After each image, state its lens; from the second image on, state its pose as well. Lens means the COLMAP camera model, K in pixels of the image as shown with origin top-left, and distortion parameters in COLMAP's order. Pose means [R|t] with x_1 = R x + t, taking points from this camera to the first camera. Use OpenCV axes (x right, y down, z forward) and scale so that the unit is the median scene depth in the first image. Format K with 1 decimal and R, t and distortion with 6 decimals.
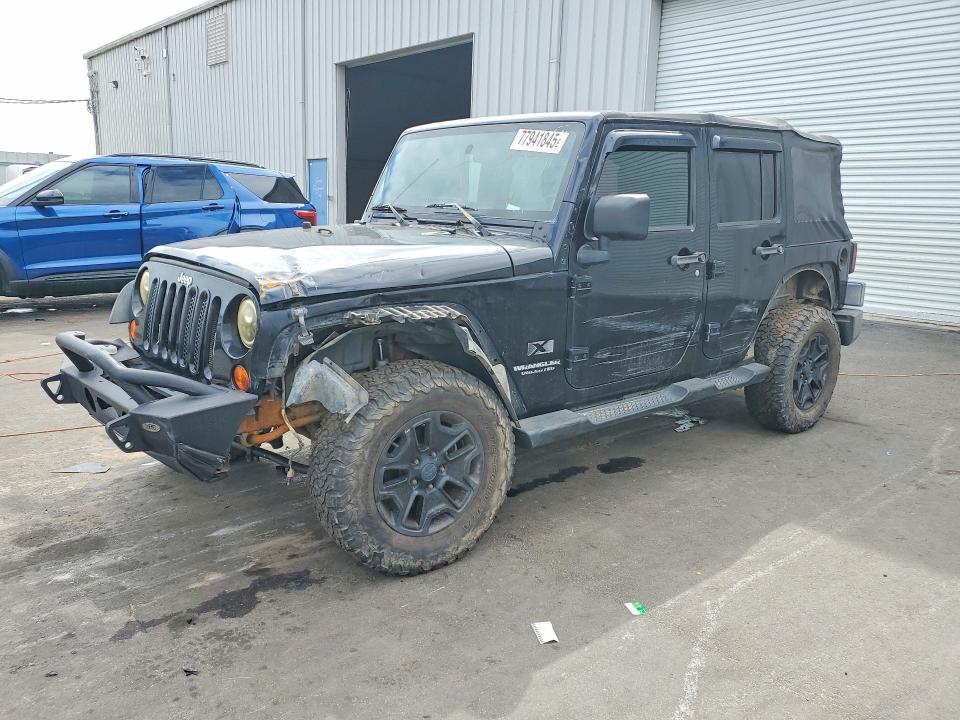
lens RADIAL K [[754.0, 0, 480.0], [0, 754.0, 360.0], [0, 0, 1]] dist [0.077260, -0.077178]
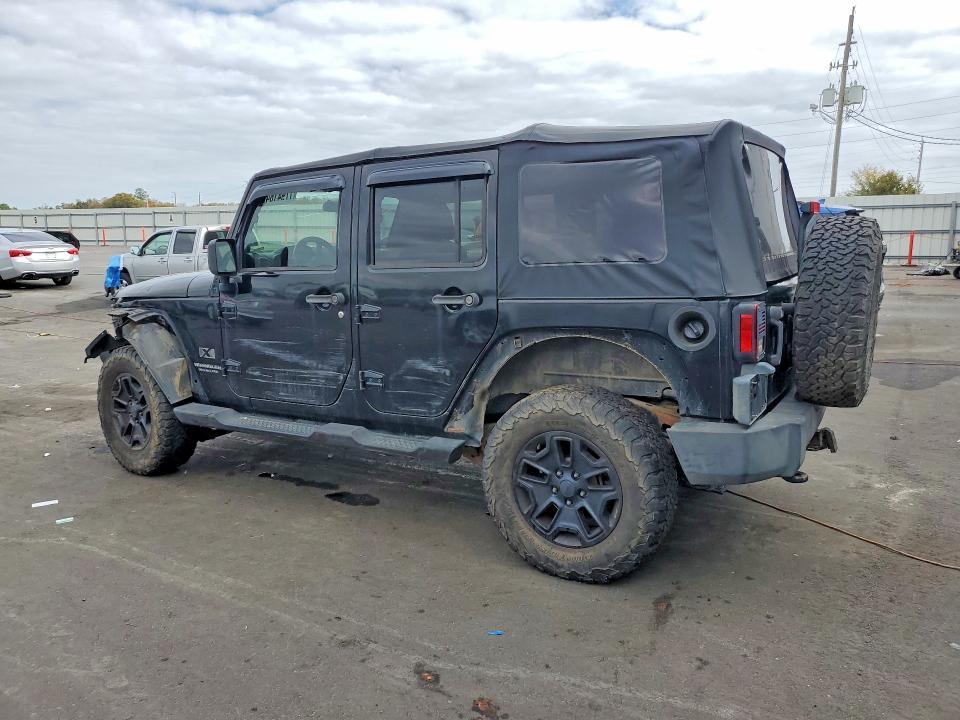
lens RADIAL K [[754.0, 0, 480.0], [0, 754.0, 360.0], [0, 0, 1]] dist [0.077260, -0.077178]
pose [[0.379420, 0.188176, -0.905886, 1.267799], [-0.145626, 0.979041, 0.142378, -0.227113], [0.913692, 0.077900, 0.398871, 0.808982]]
